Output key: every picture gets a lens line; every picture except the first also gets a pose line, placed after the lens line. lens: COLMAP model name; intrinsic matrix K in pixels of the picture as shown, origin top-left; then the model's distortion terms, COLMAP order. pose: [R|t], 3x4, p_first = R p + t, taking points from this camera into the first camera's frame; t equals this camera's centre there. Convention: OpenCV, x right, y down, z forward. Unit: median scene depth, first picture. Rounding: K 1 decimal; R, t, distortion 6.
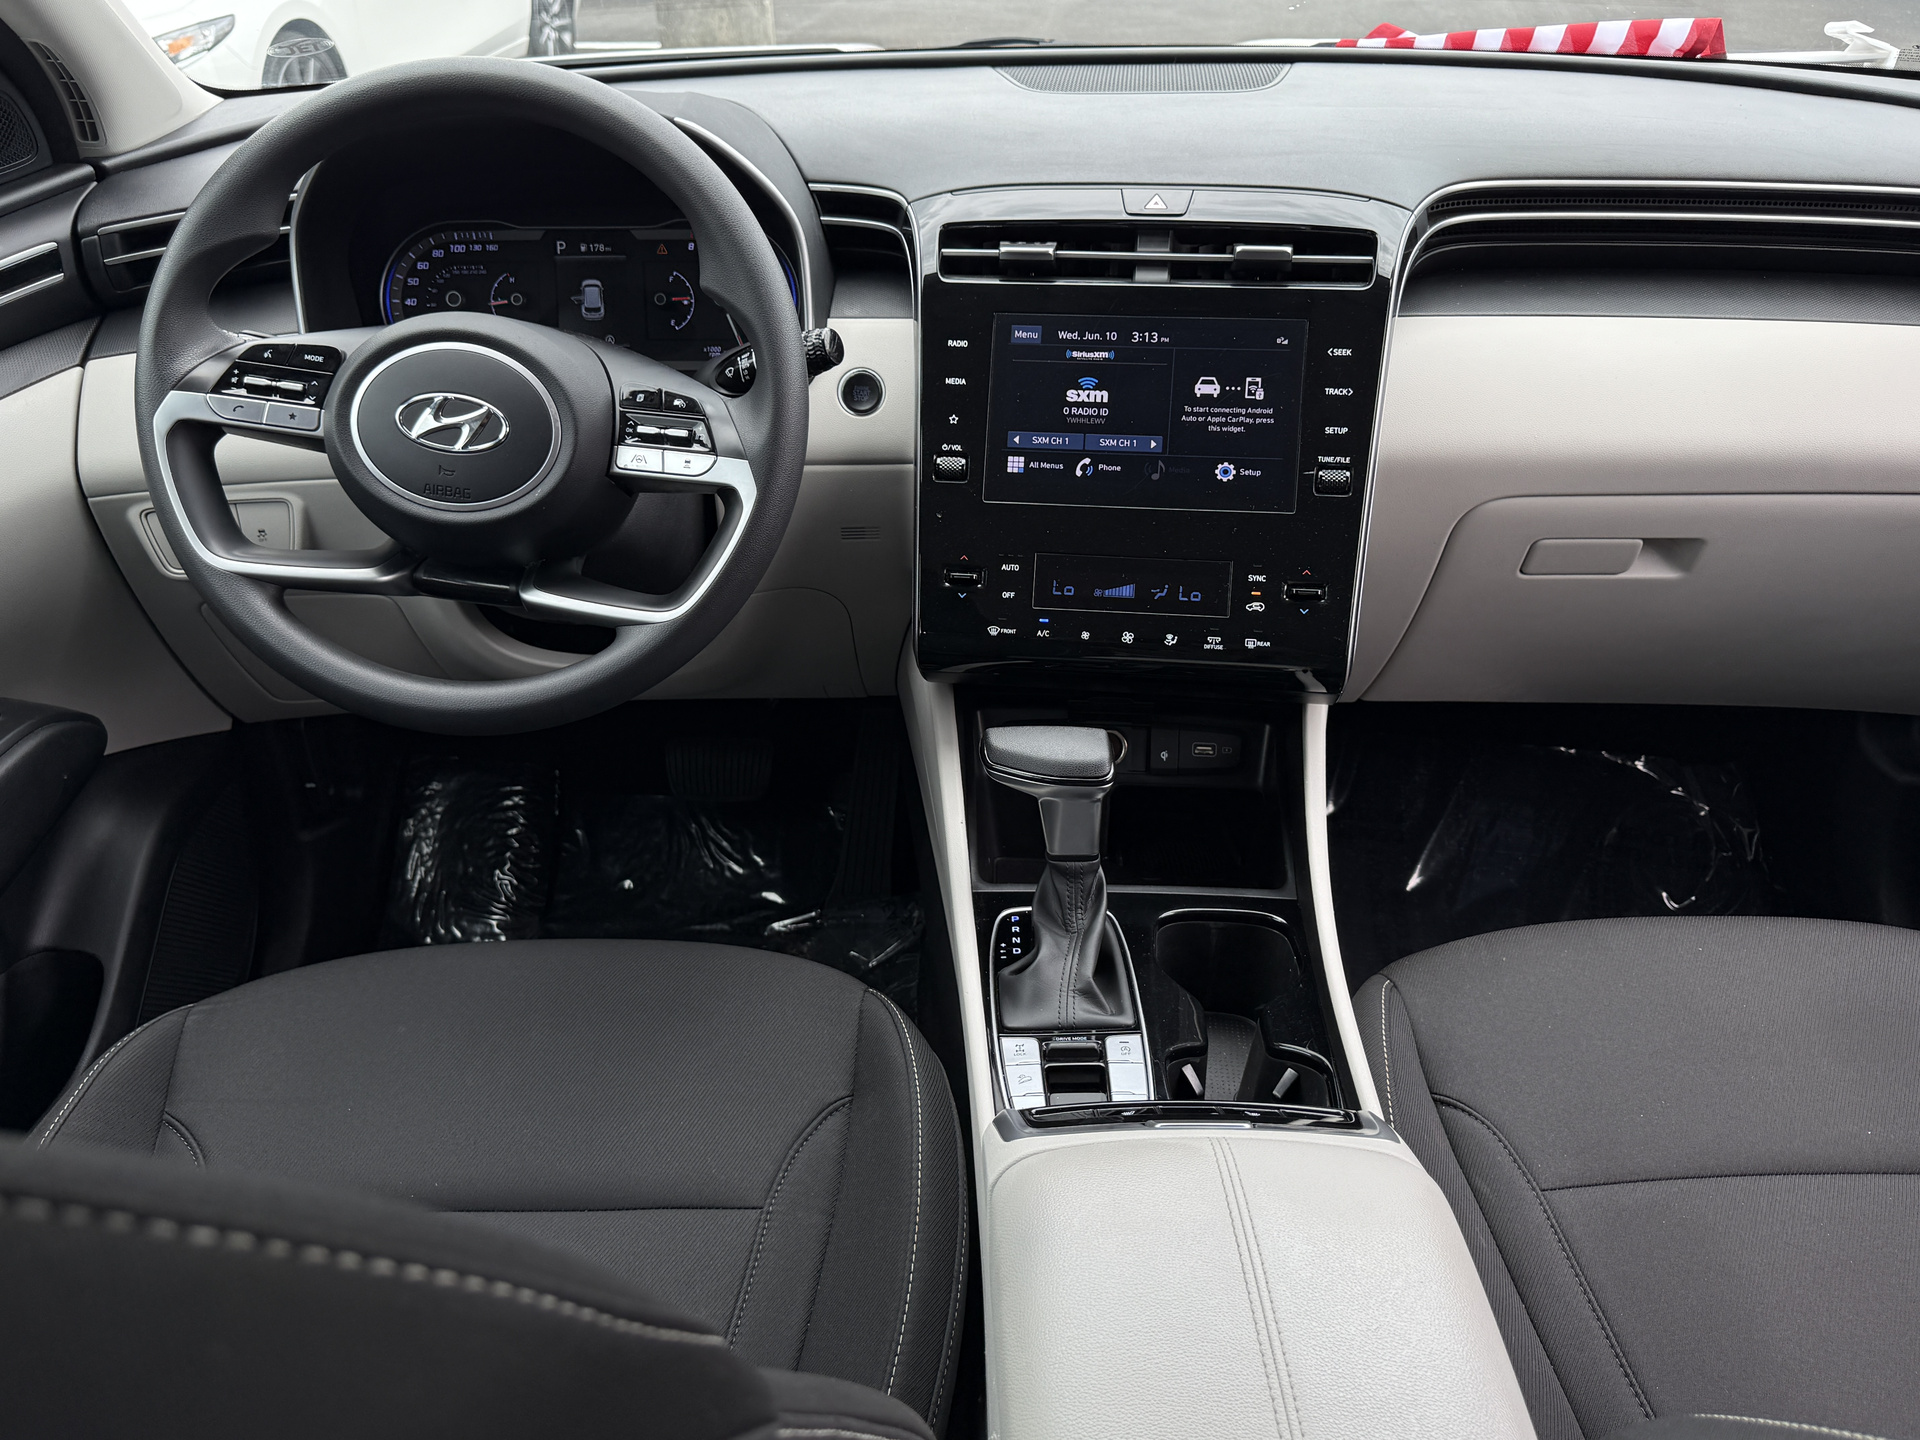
lens RADIAL K [[1583.5, 0, 944.8], [0, 1583.5, 725.1], [0, 0, 1]] dist [0.117620, -0.175411]
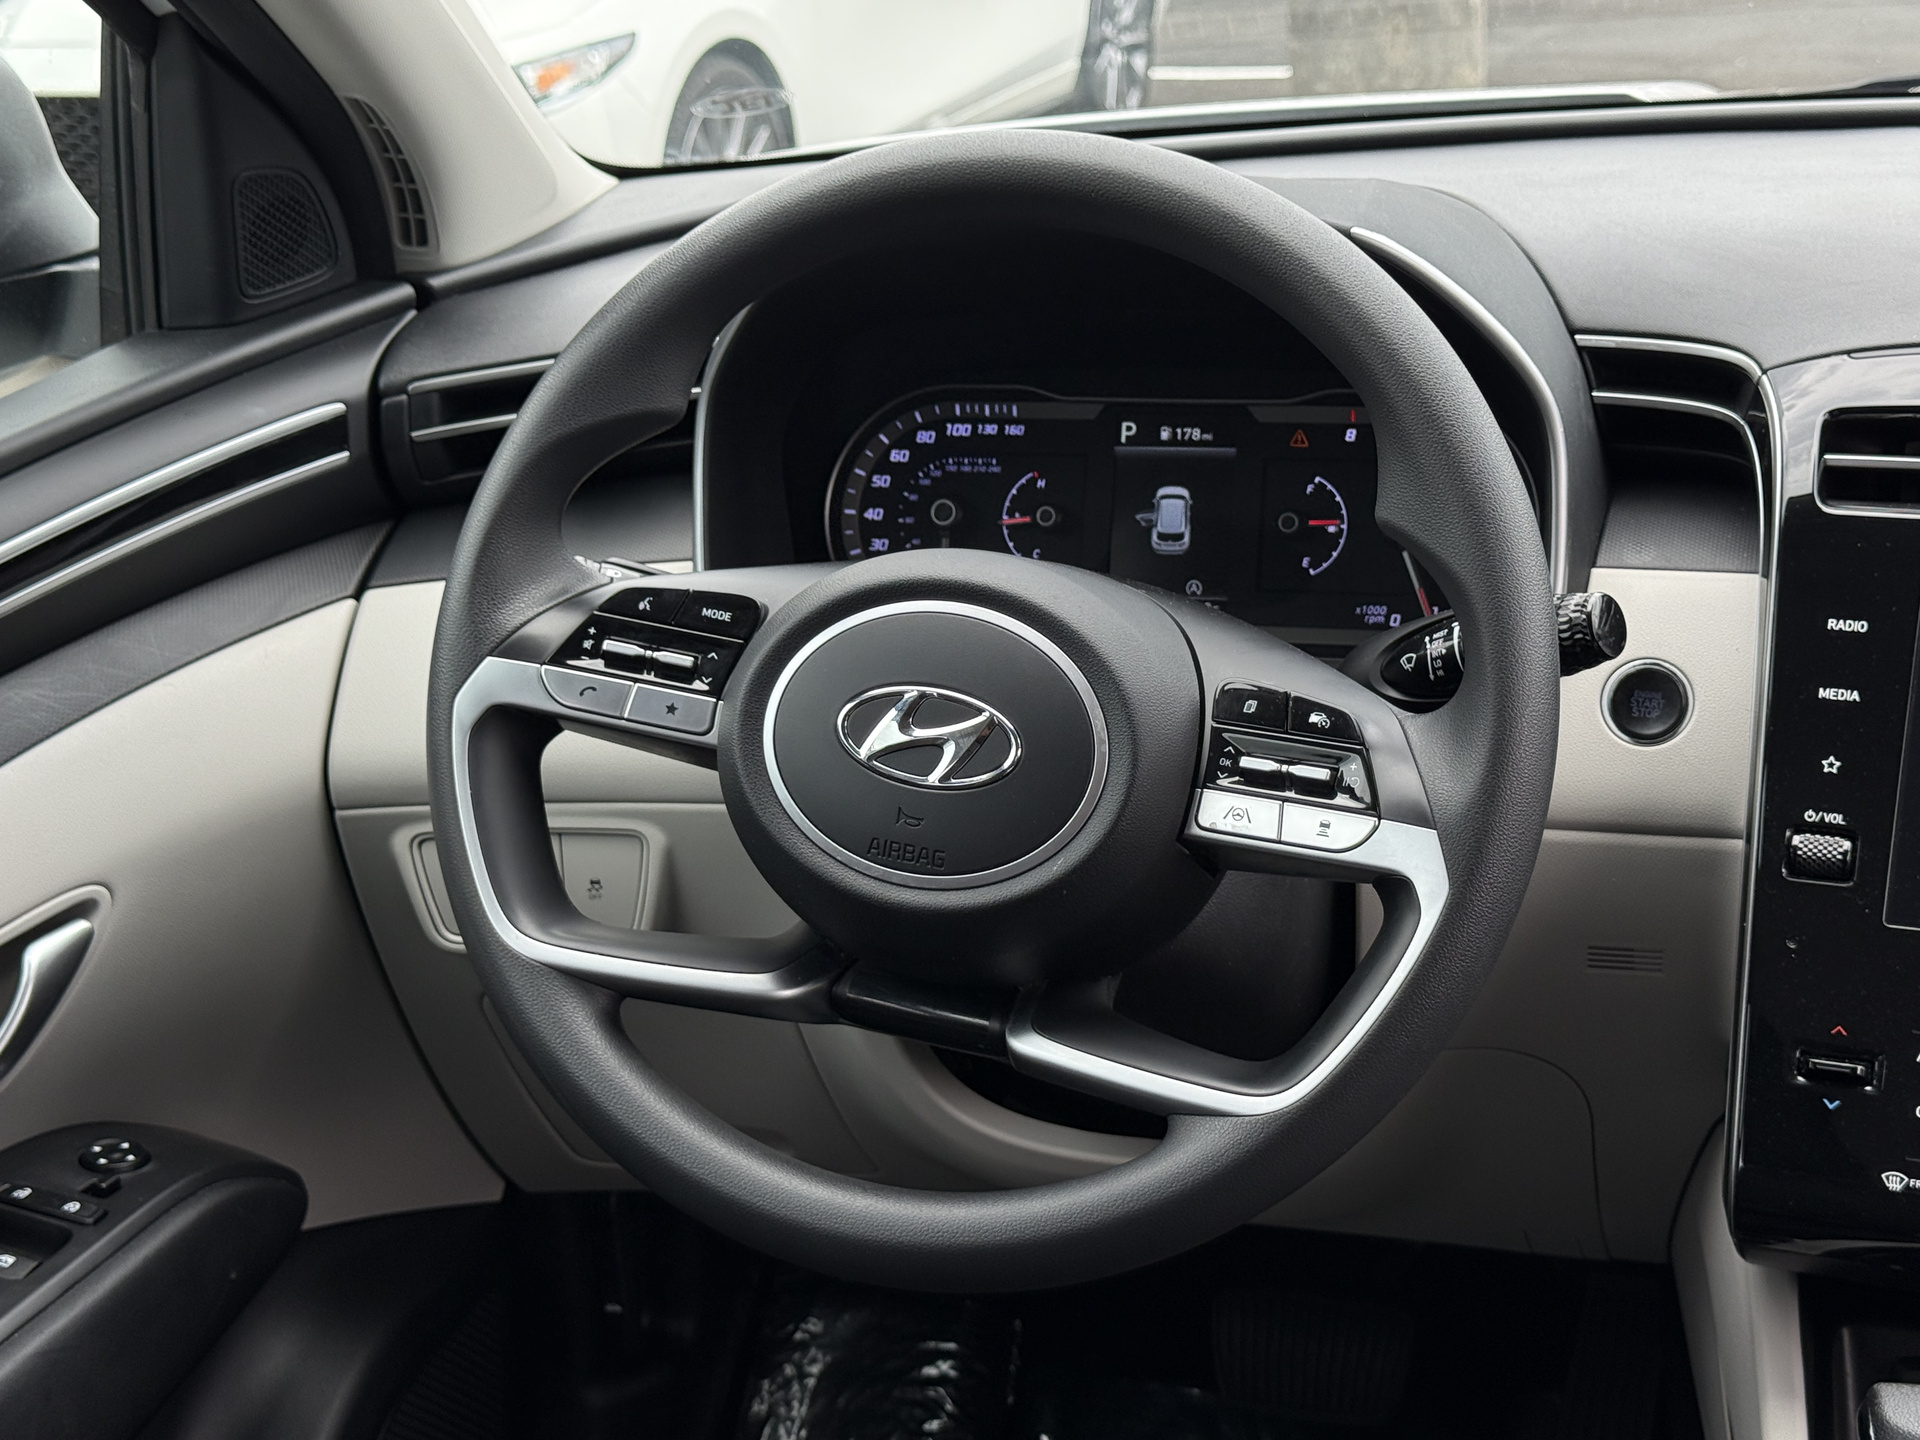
lens RADIAL K [[2797.9, 0, 971.6], [0, 2797.9, 735.0], [0, 0, 1]] dist [0.126966, 0.000000]
pose [[0.963872, 0.057732, -0.260035, -0.025560], [-0.100861, 0.982642, -0.155698, -0.028263], [0.246533, 0.176300, 0.952964, 0.038983]]
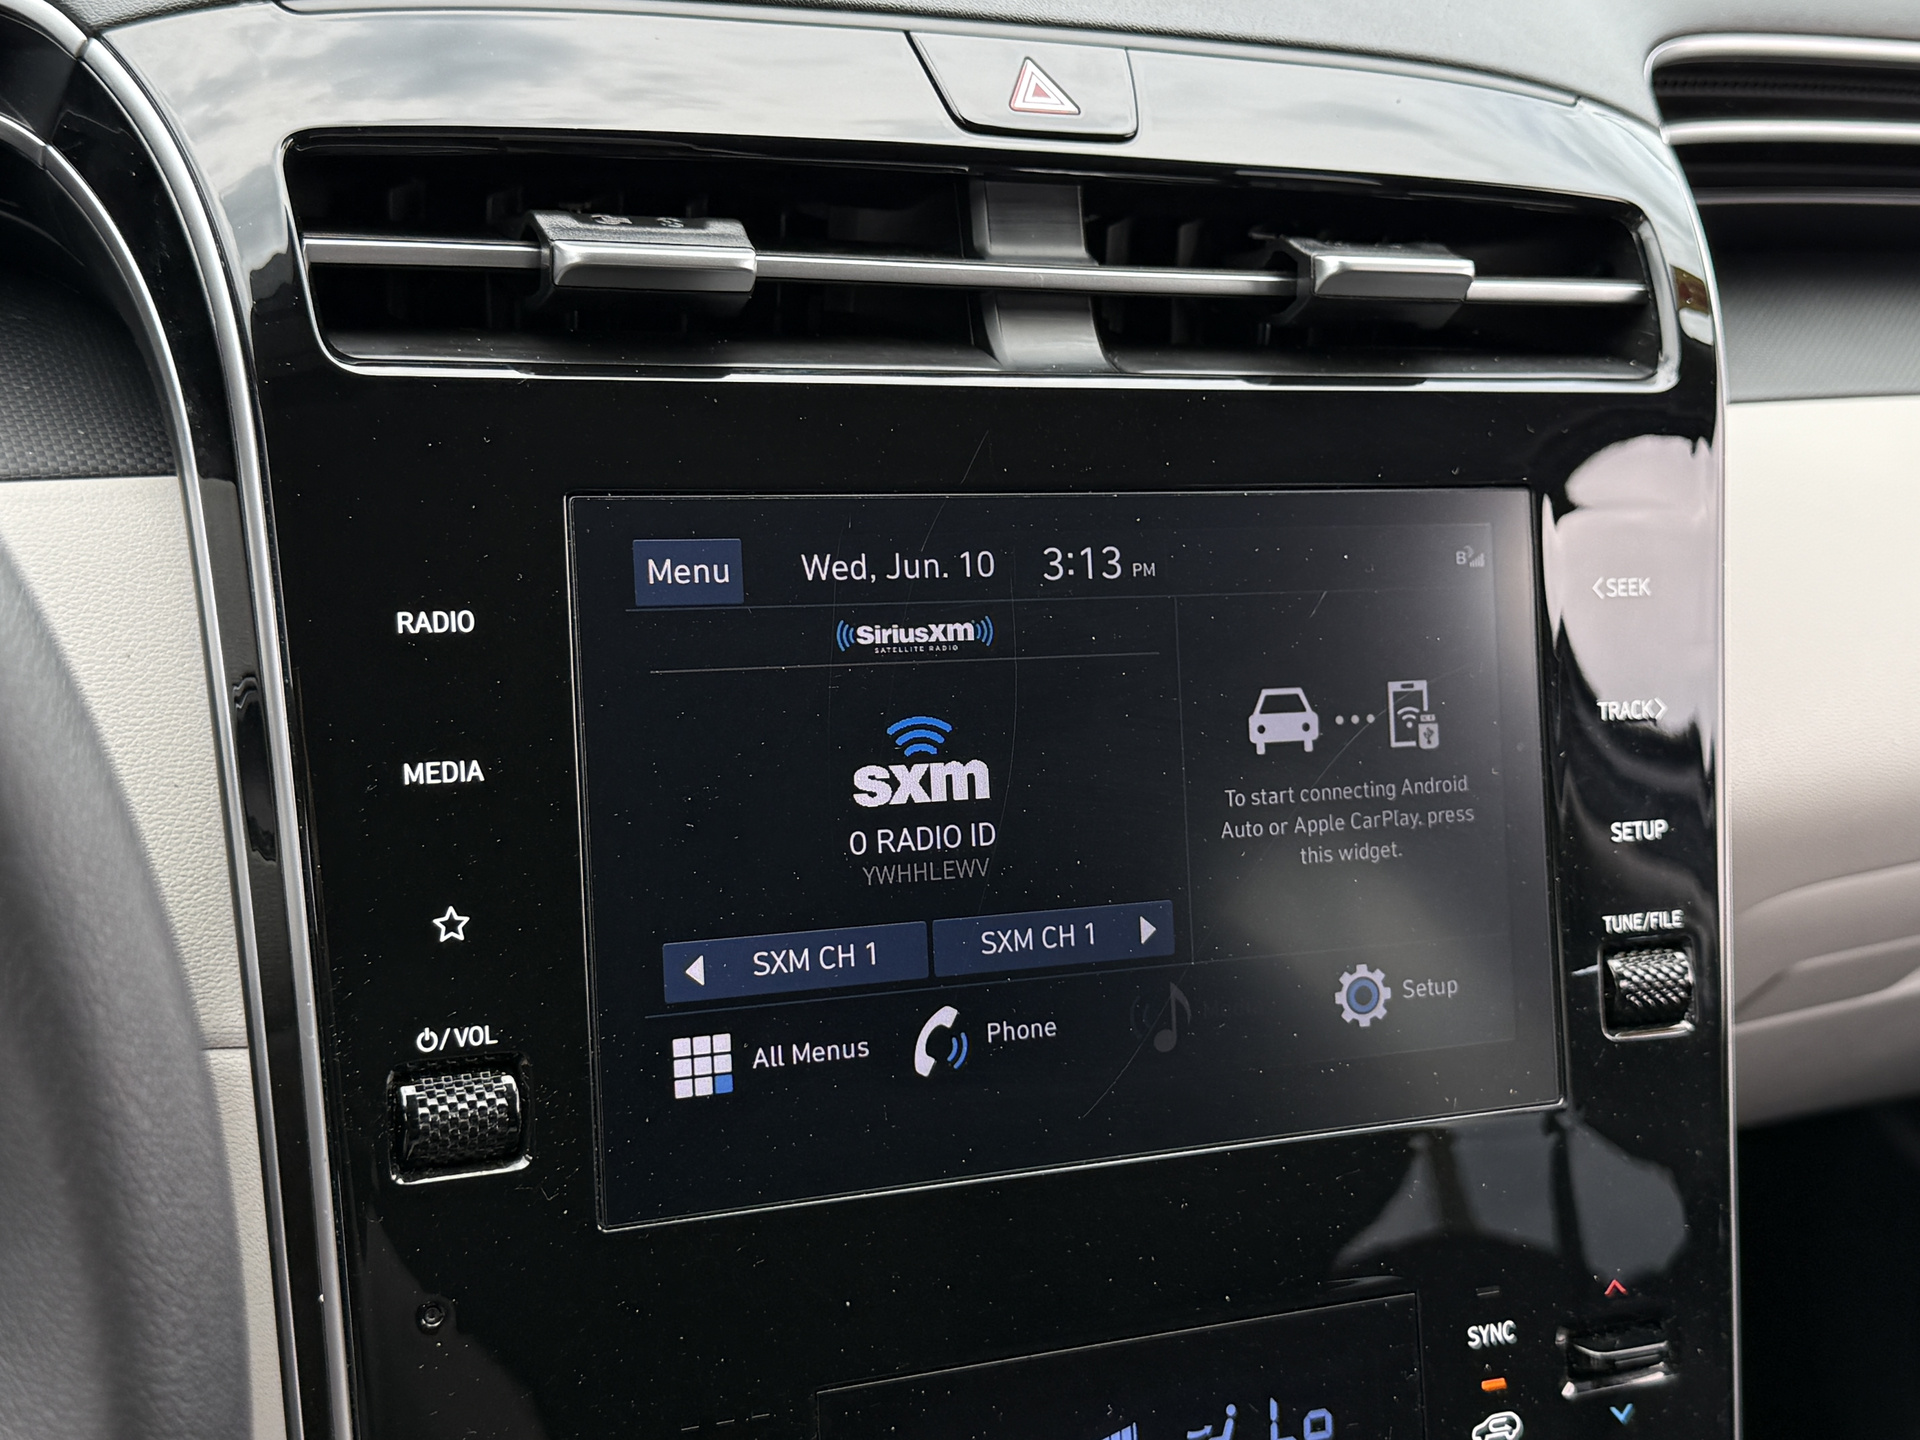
lens RADIAL K [[2572.2, 0, 931.6], [0, 2572.2, 710.1], [0, 0, 1]] dist [0.115352, 0.000000]
pose [[0.837911, -0.099379, 0.536684, -0.144629], [0.099145, 0.994639, 0.029387, -0.230268], [-0.536727, 0.028586, 0.843271, 0.619763]]
